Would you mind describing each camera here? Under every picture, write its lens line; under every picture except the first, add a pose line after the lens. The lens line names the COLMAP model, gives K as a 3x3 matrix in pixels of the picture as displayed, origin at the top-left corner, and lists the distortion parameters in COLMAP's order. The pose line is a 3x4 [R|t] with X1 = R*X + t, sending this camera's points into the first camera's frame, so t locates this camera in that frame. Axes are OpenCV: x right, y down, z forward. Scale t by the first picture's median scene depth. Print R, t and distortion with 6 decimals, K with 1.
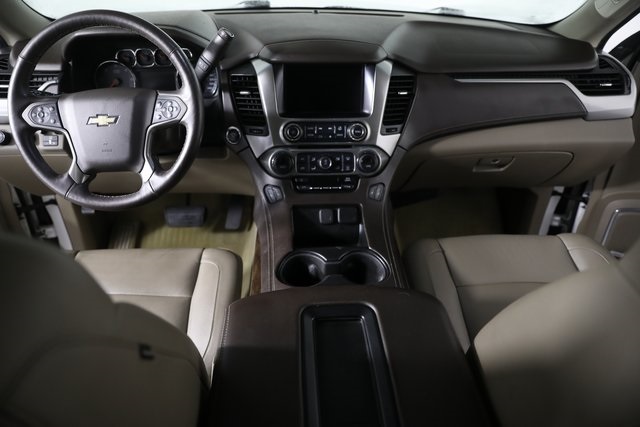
lens RADIAL K [[434.3, 0, 318.5], [0, 434.3, 214.1], [0, 0, 1]] dist [-0.099636, 0.067162]
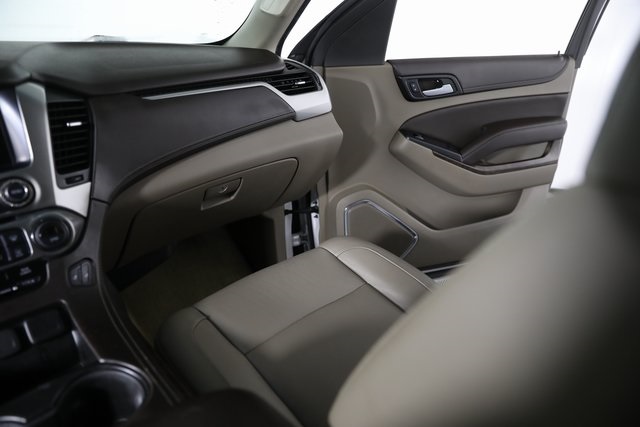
lens RADIAL K [[434.3, 0, 318.3], [0, 434.3, 210.7], [0, 0, 1]] dist [-0.099636, 0.067162]
pose [[0.746314, -0.273102, 0.606986, 0.039655], [0.372201, 0.927271, -0.040429, 0.018437], [-0.551799, 0.256094, 0.793684, 0.282568]]
